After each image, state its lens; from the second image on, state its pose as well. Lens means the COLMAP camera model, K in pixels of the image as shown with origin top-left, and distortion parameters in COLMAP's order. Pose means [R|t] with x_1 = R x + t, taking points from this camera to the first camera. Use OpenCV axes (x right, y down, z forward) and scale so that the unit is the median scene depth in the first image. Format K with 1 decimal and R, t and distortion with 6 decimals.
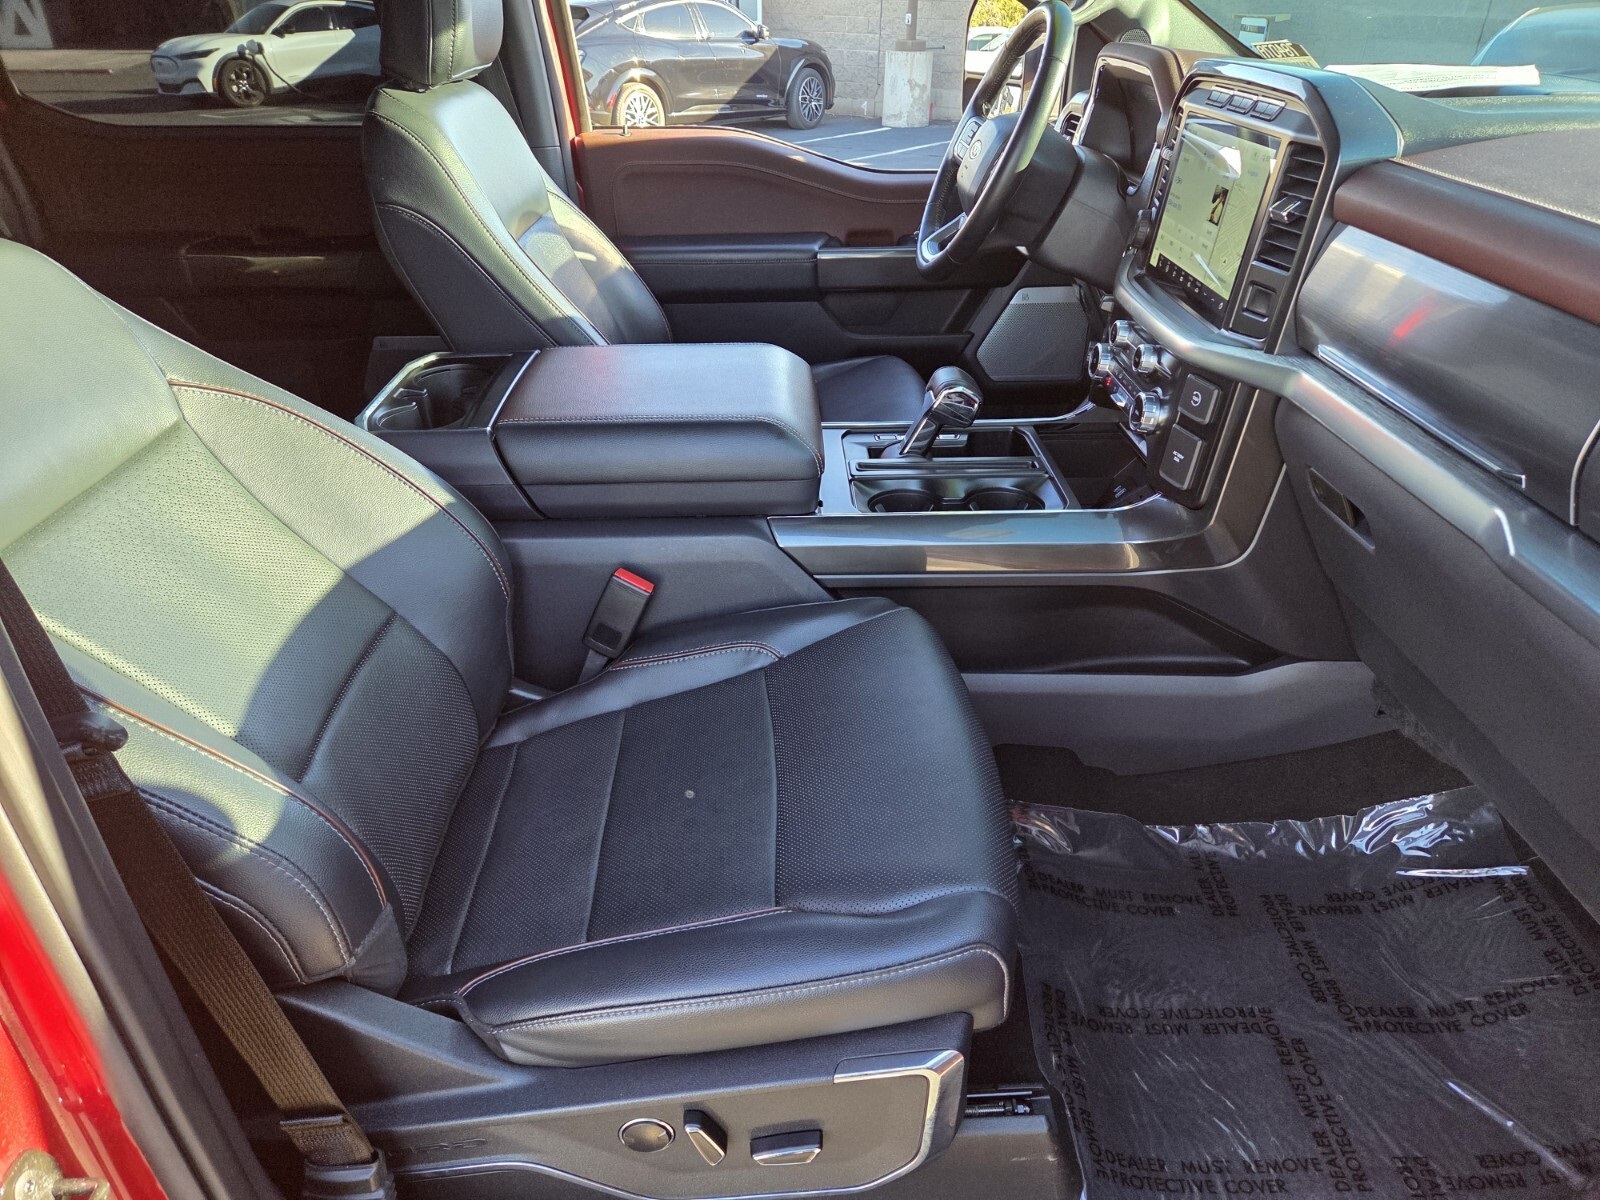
lens RADIAL K [[1085.2, 0, 800.4], [0, 1085.2, 595.8], [0, 0, 1]] dist [0.074317, -0.075465]
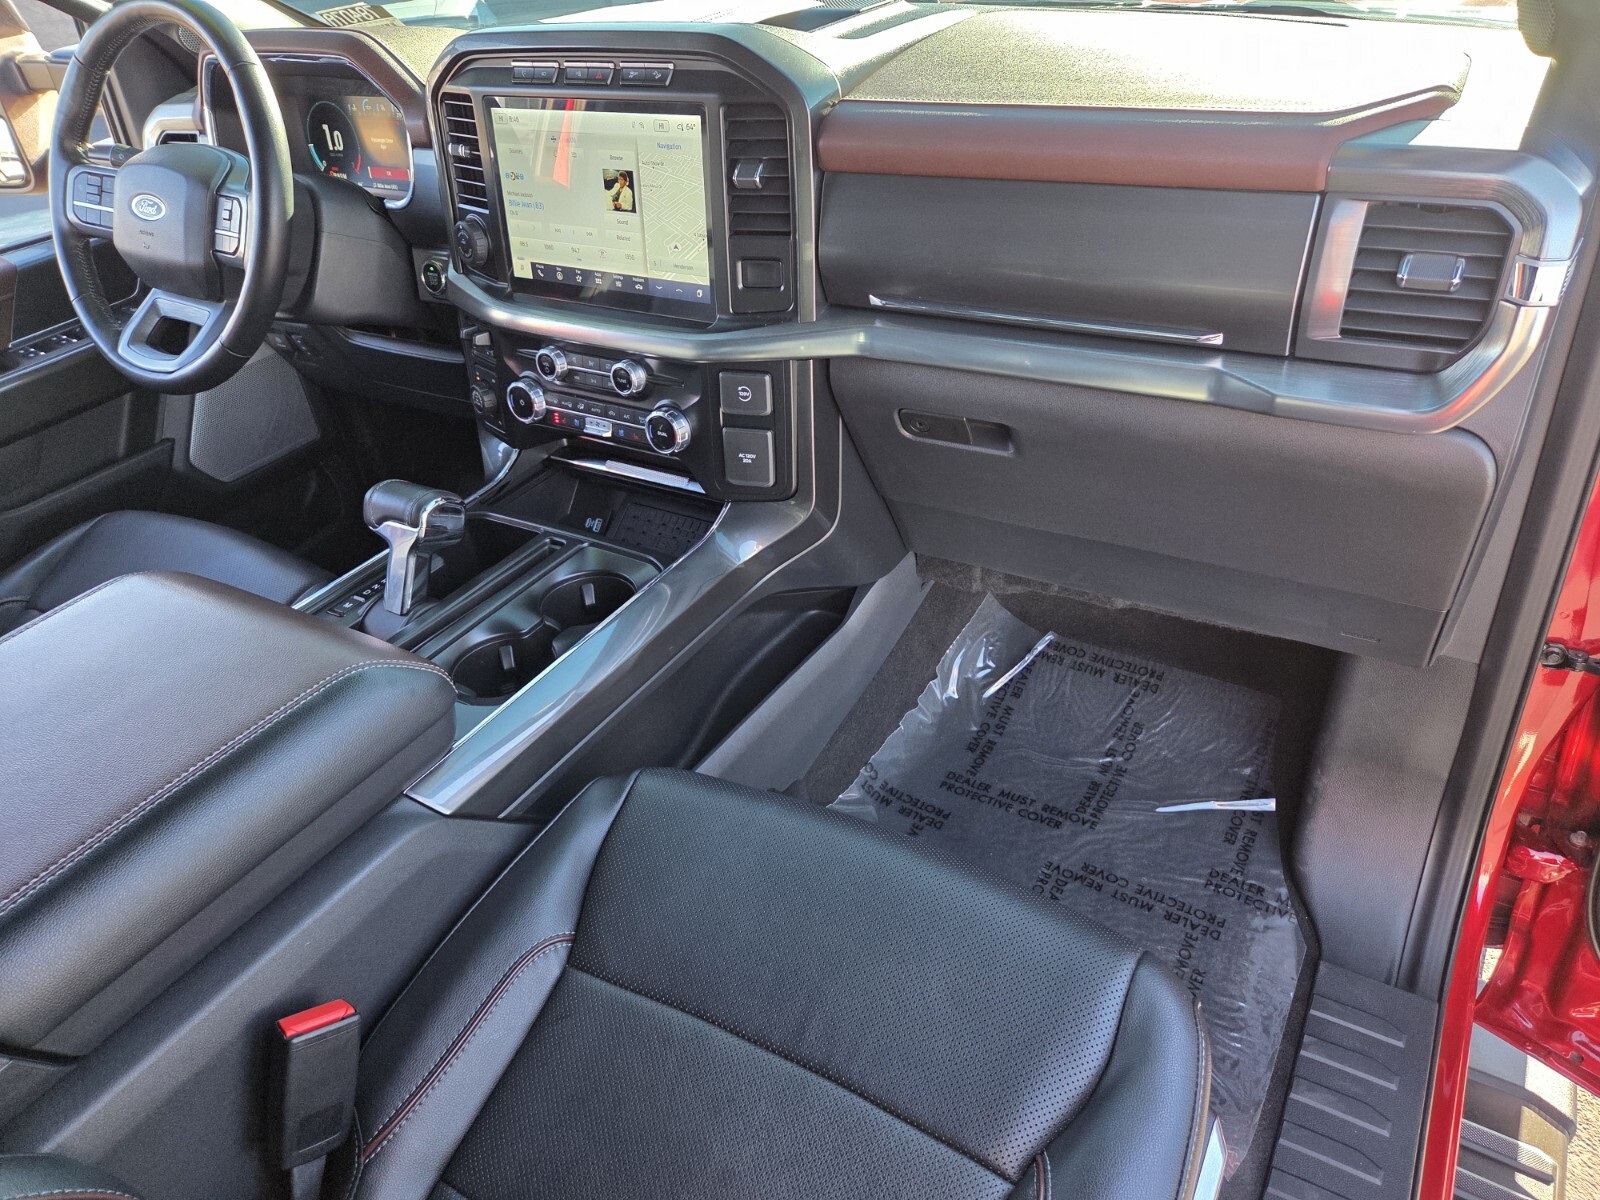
lens RADIAL K [[1085.2, 0, 800.4], [0, 1085.2, 595.8], [0, 0, 1]] dist [0.074317, -0.075465]
pose [[0.536013, -0.505465, 0.676162, -0.313100], [0.478633, 0.841728, 0.249809, -0.241646], [-0.695415, 0.189732, 0.693109, 0.367612]]
